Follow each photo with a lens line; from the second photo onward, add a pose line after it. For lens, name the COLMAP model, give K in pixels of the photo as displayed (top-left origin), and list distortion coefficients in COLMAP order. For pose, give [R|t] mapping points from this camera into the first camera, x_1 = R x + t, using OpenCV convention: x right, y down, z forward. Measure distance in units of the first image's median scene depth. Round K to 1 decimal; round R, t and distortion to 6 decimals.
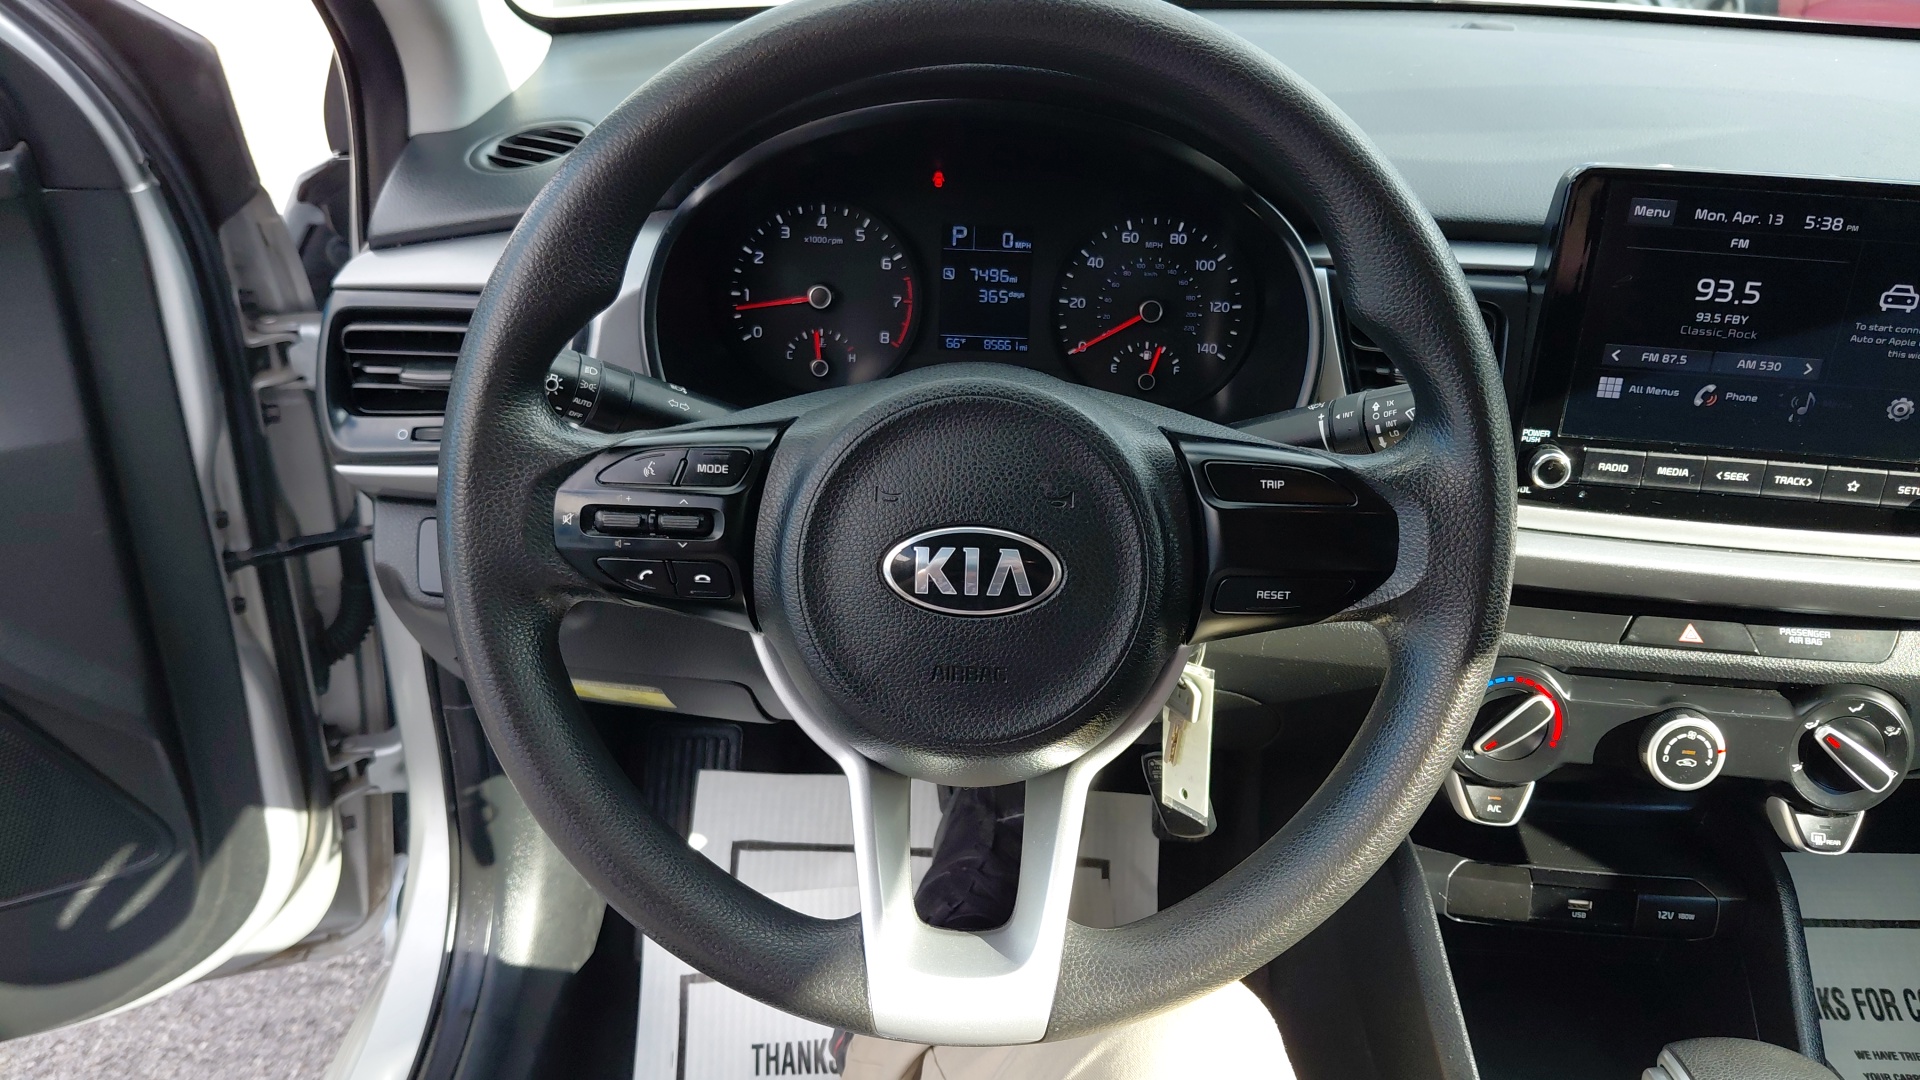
lens RADIAL K [[1442.7, 0, 960.0], [0, 1442.7, 540.0], [0, 0, 1]] dist [0.002537, -0.045074]
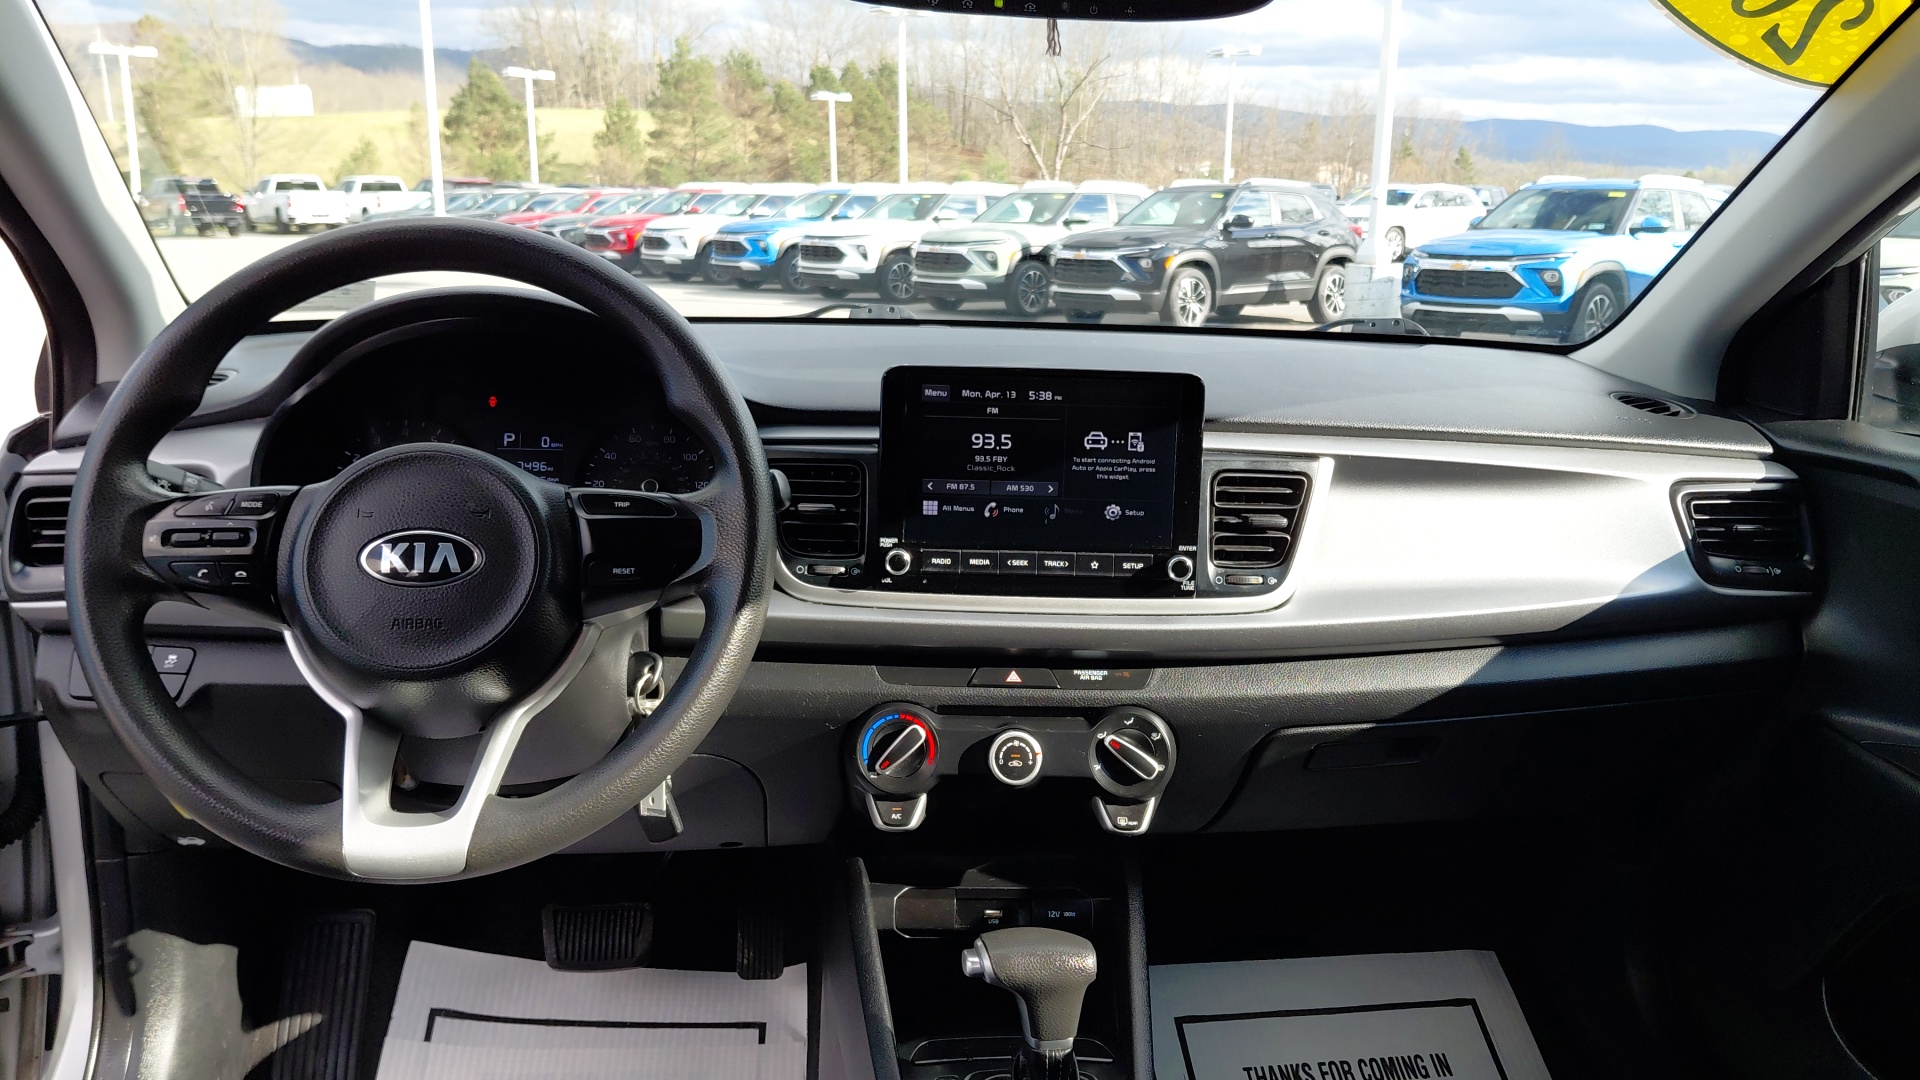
lens RADIAL K [[1429.2, 0, 992.1], [0, 1429.2, 529.2], [0, 0, 1]] dist [0.108888, -0.196660]
pose [[0.987298, -0.024824, 0.156930, 0.261328], [0.069866, 0.954928, -0.288500, 0.339860], [-0.142695, 0.295799, 0.944532, -0.415088]]
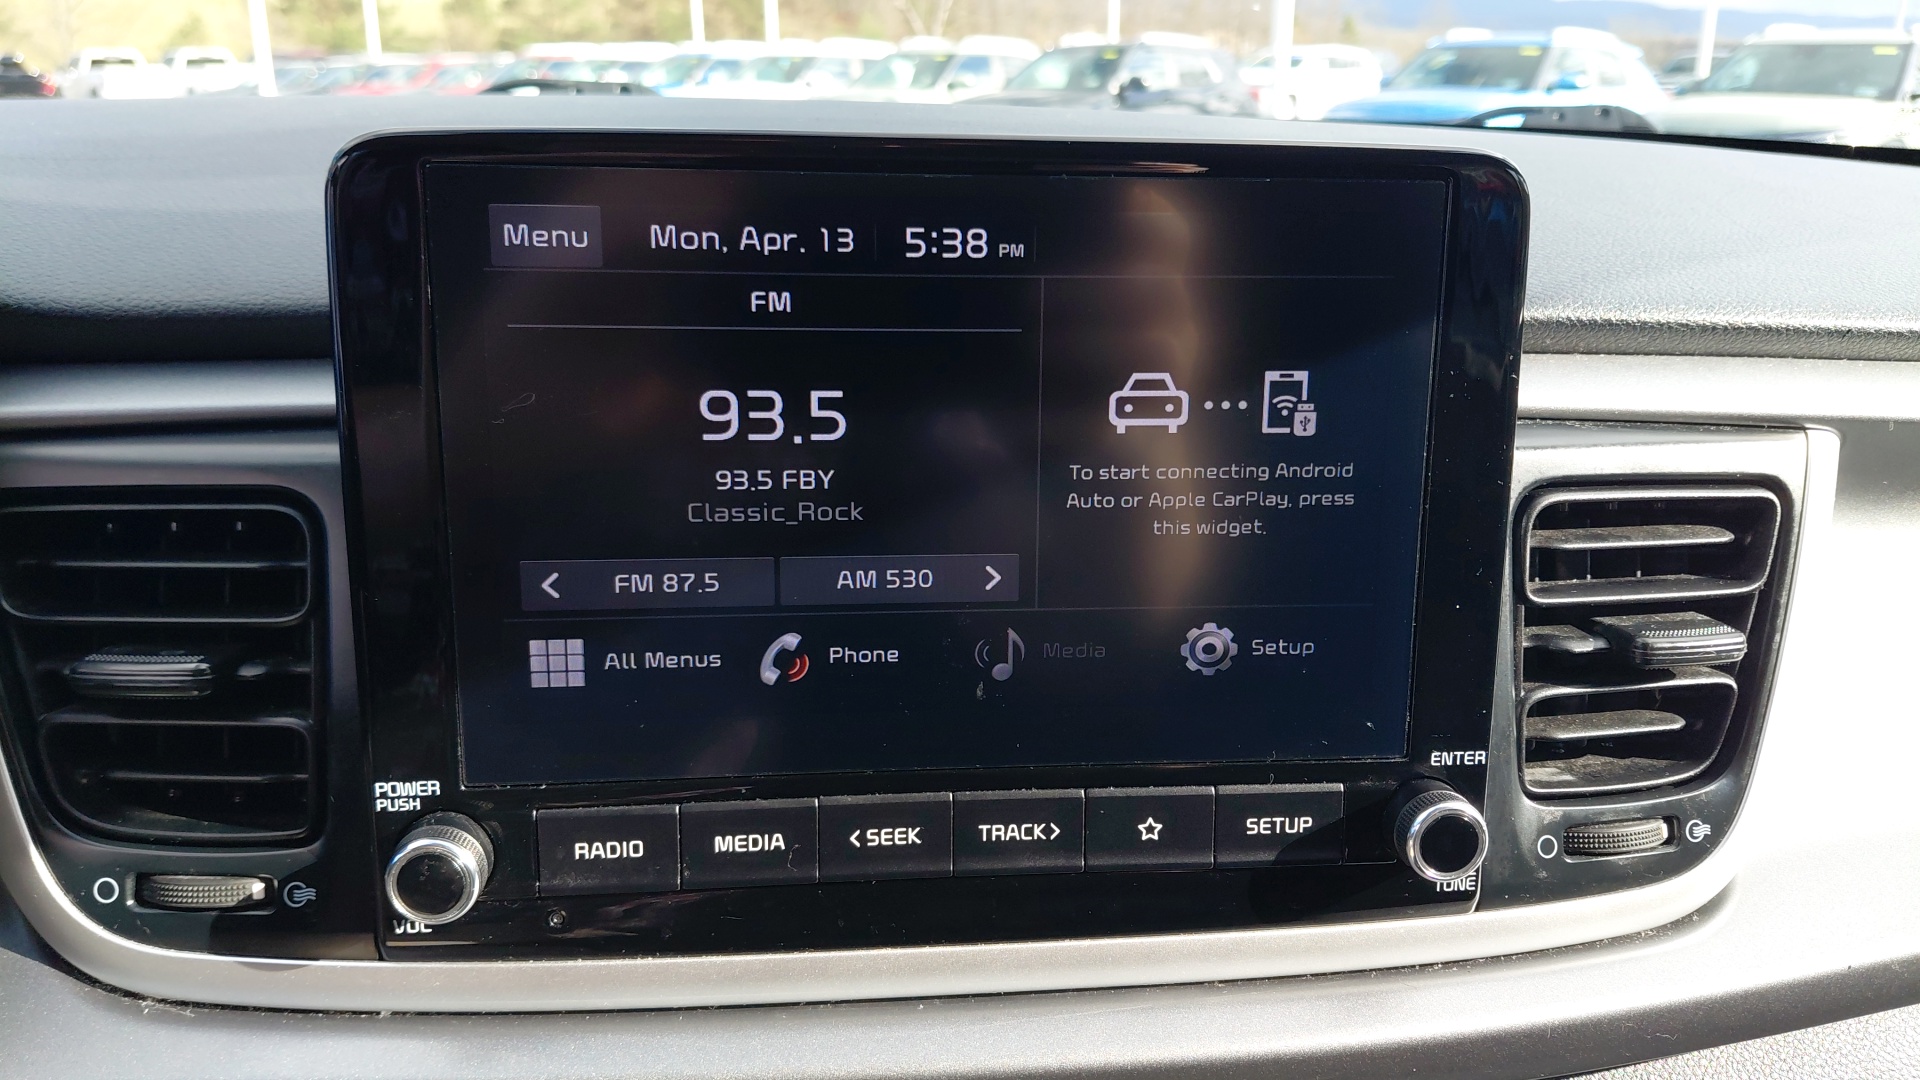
lens RADIAL K [[1412.8, 0, 1006.7], [0, 1412.8, 532.3], [0, 0, 1]] dist [0.051780, -0.067901]
pose [[0.968908, -0.071062, 0.236999, 0.455925], [0.119748, 0.972891, -0.197846, -0.042829], [-0.216515, 0.220074, 0.951151, 0.538628]]
